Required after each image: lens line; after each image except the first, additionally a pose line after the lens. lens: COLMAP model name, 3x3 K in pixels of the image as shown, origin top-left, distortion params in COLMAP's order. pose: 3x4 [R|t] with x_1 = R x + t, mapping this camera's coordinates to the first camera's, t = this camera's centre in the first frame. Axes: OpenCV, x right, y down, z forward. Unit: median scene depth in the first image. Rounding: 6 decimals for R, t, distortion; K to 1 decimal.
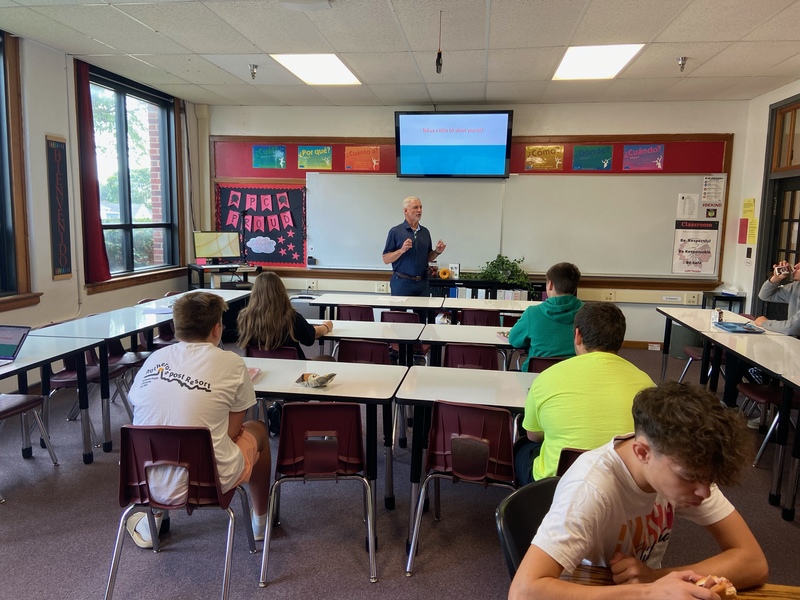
lens RADIAL K [[607.9, 0, 392.0], [0, 607.9, 292.5], [0, 0, 1]] dist [0.112886, -0.136201]
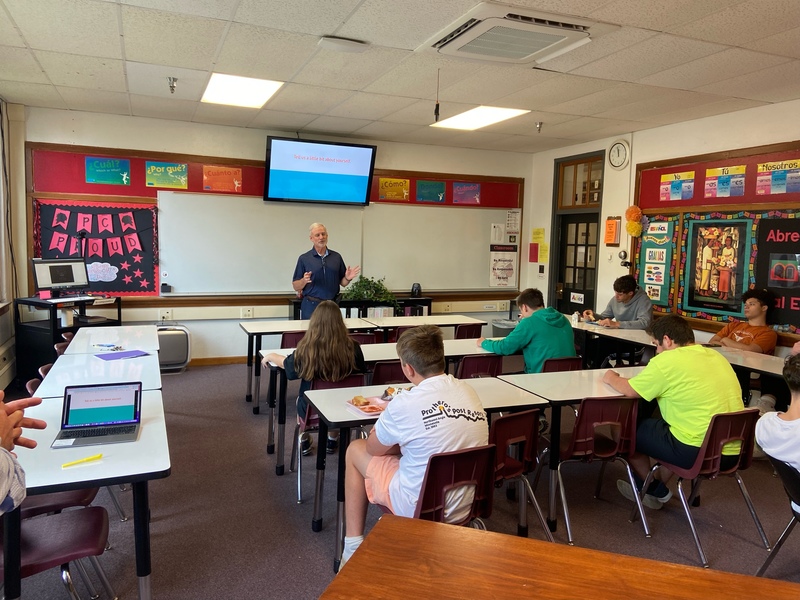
lens RADIAL K [[607.9, 0, 403.6], [0, 607.9, 288.0], [0, 0, 1]] dist [0.112886, -0.136201]
pose [[0.855287, -0.040349, 0.516582, -0.335105], [0.057590, 0.998189, -0.017384, -0.017653], [-0.514945, 0.044619, 0.856061, 0.040804]]
